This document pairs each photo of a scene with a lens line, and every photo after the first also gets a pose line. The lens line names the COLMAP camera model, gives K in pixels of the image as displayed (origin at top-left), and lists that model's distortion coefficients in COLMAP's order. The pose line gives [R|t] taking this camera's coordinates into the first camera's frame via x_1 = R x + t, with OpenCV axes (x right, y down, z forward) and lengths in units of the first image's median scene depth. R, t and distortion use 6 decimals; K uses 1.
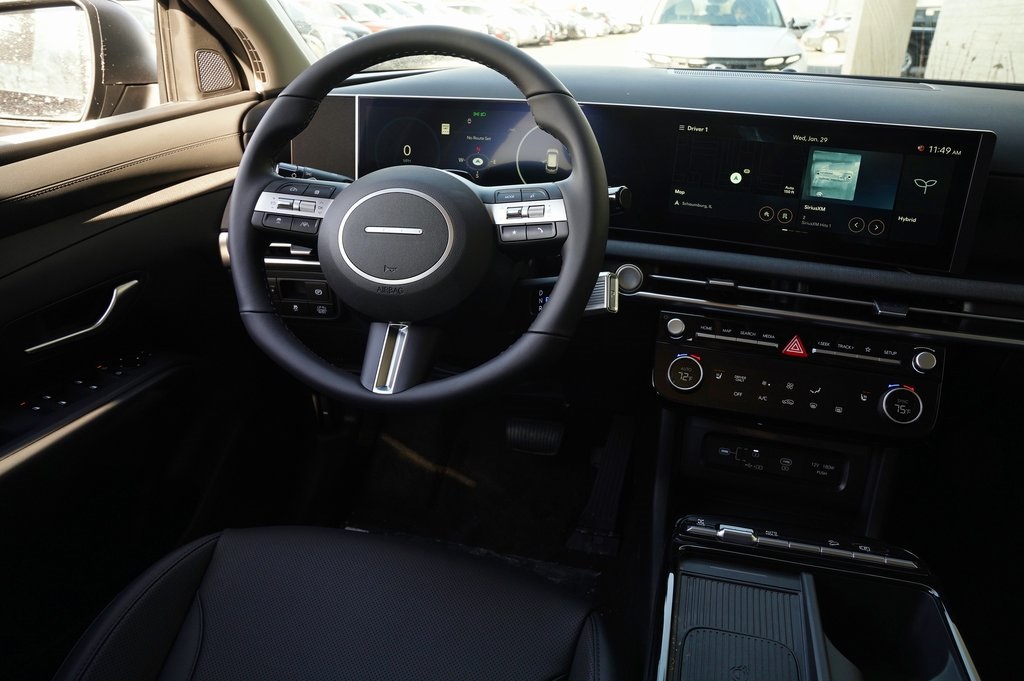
lens RADIAL K [[713.2, 0, 507.9], [0, 713.2, 345.2], [0, 0, 1]] dist [-0.131288, 0.093686]
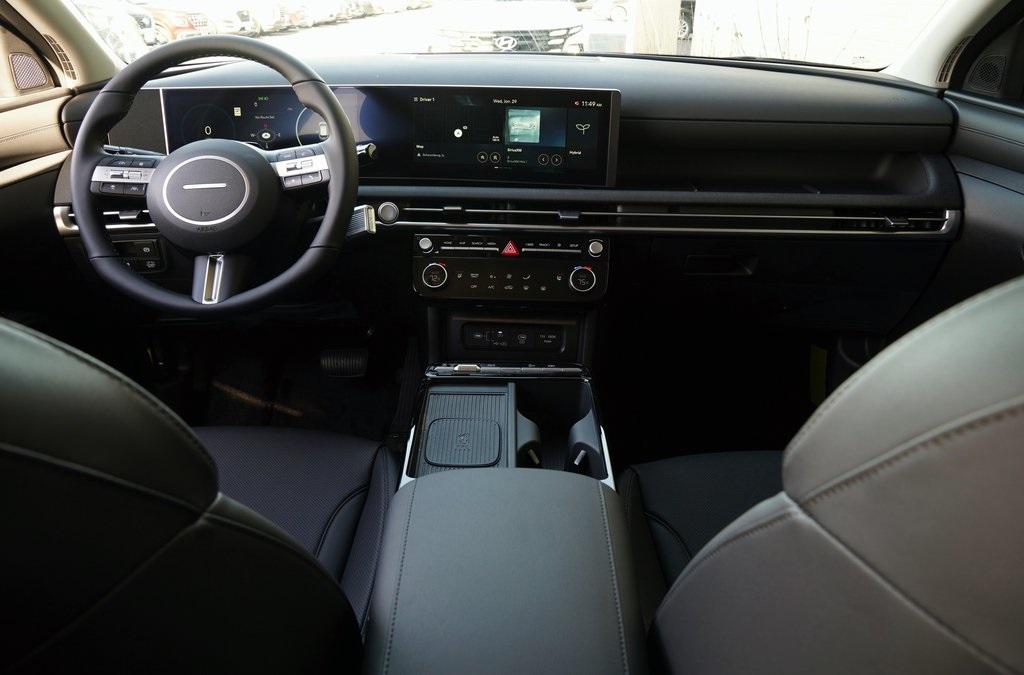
lens RADIAL K [[723.8, 0, 512.0], [0, 723.8, 337.5], [0, 0, 1]] dist [-0.132590, 0.096168]
pose [[0.965476, -0.117030, 0.232723, 0.055303], [0.113174, 0.993125, 0.029902, 0.138343], [-0.234622, -0.002531, 0.972083, -0.420865]]
